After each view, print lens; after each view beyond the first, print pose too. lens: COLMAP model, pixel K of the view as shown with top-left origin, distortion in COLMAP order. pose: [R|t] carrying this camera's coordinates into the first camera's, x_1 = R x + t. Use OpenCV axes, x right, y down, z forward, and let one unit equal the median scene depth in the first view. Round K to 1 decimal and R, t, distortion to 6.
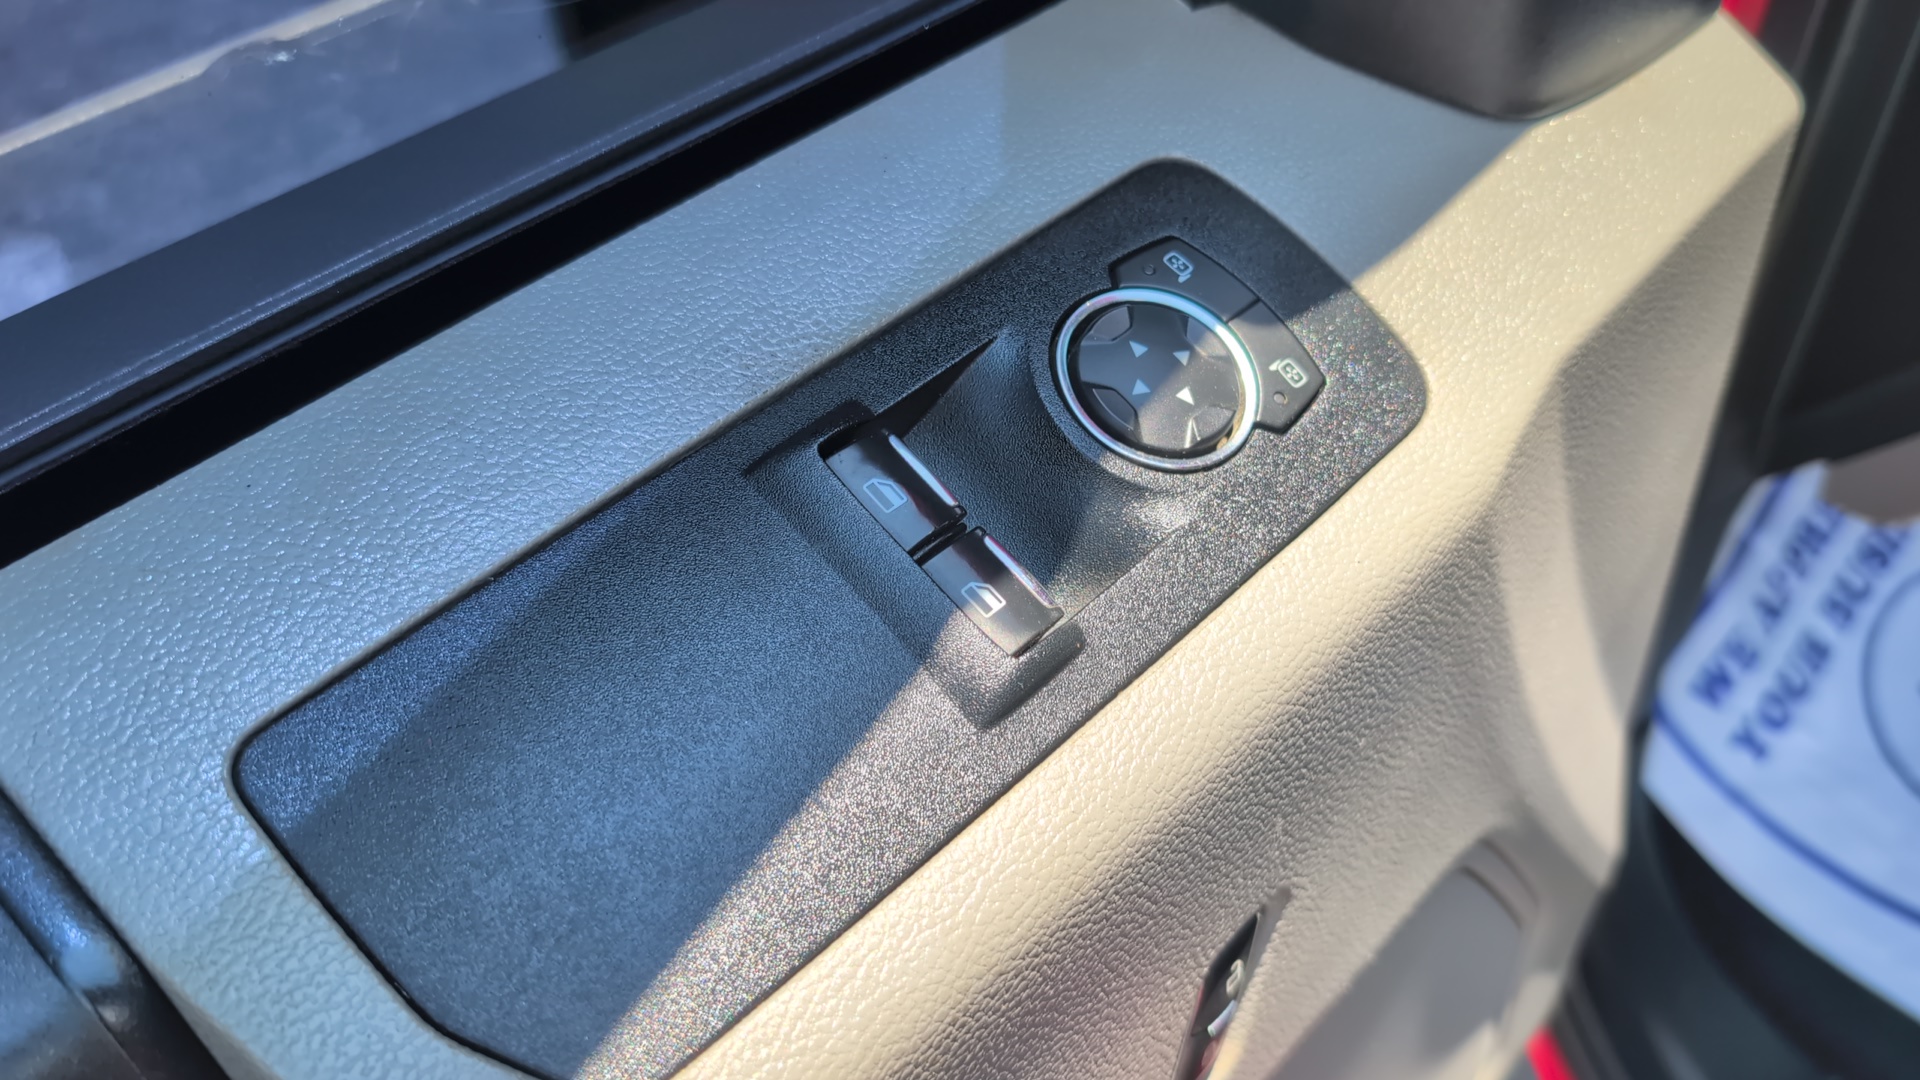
lens RADIAL K [[1614.9, 0, 970.4], [0, 1614.9, 539.7], [0, 0, 1]] dist [0.015061, -0.014169]
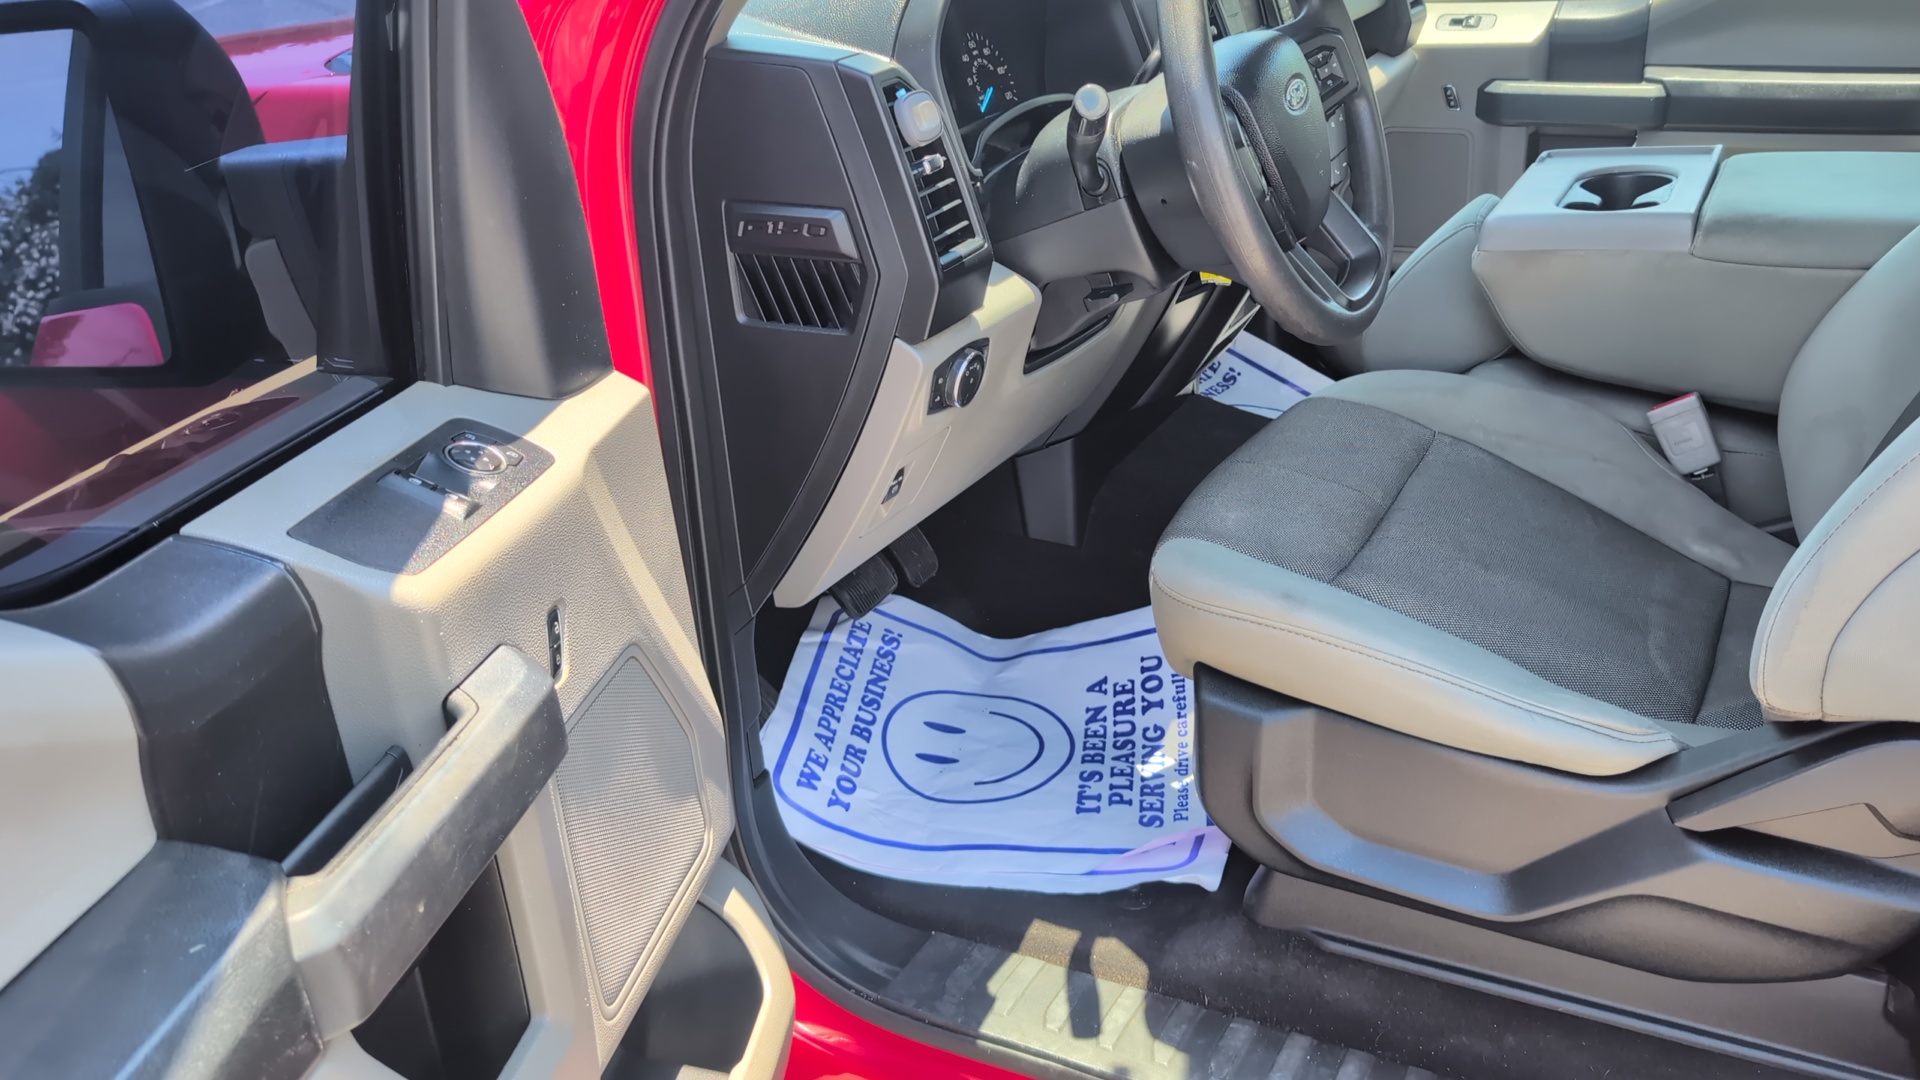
lens RADIAL K [[1614.9, 0, 970.4], [0, 1614.9, 539.7], [0, 0, 1]] dist [0.015061, -0.014169]
pose [[0.838971, -0.216522, 0.499246, -0.740708], [0.387882, 0.881411, -0.269560, 1.352680], [-0.381675, 0.419801, 0.823463, -2.143574]]
